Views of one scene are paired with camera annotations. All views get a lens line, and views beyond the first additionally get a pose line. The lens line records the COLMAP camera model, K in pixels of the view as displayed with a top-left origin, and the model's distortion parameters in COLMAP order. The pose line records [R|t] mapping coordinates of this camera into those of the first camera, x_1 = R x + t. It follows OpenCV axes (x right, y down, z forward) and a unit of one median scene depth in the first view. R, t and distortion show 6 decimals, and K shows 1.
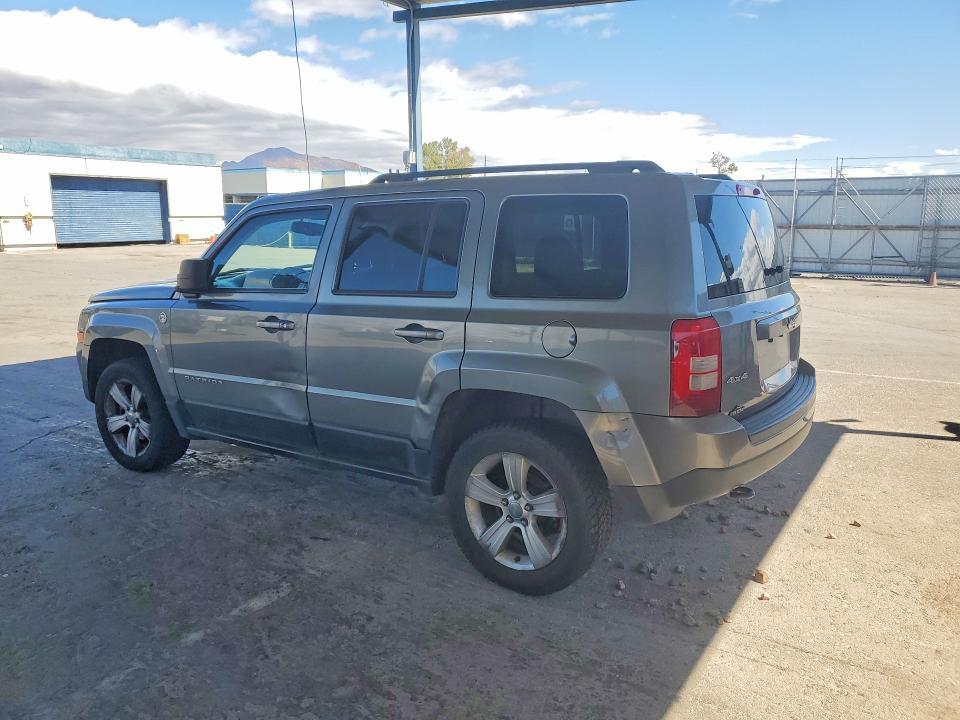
lens RADIAL K [[752.4, 0, 488.9], [0, 752.4, 359.7], [0, 0, 1]] dist [0.004407, 0.001295]
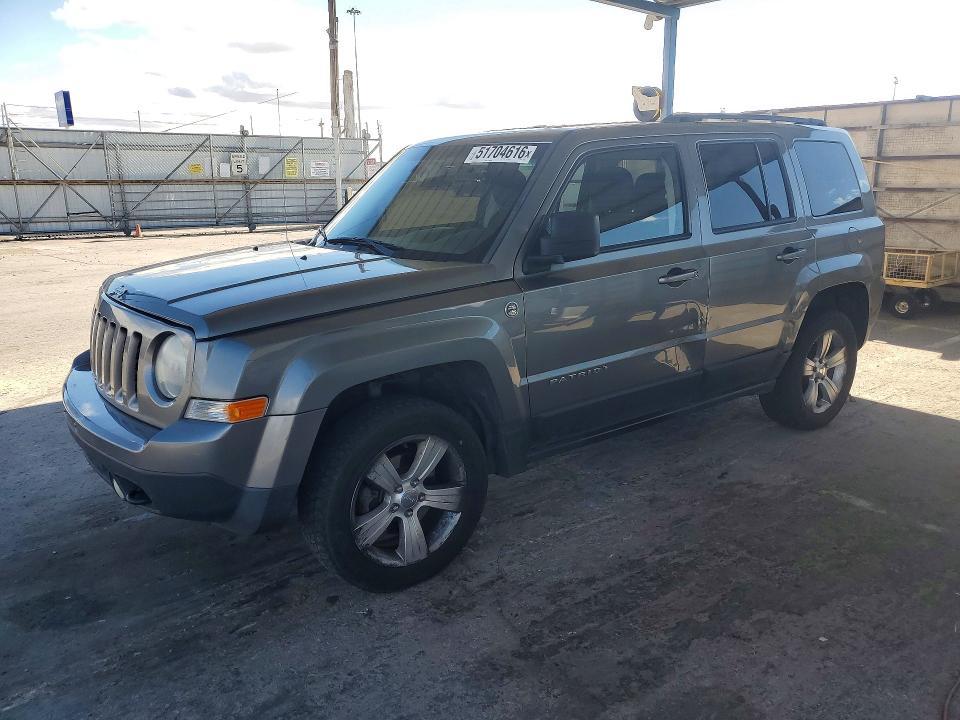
lens RADIAL K [[752.4, 0, 488.9], [0, 752.4, 359.7], [0, 0, 1]] dist [0.004407, 0.001295]
pose [[0.309943, -0.225687, 0.923580, -0.261338], [0.176711, 0.968166, 0.177280, -0.032522], [-0.934189, 0.108260, 0.339958, 0.197891]]
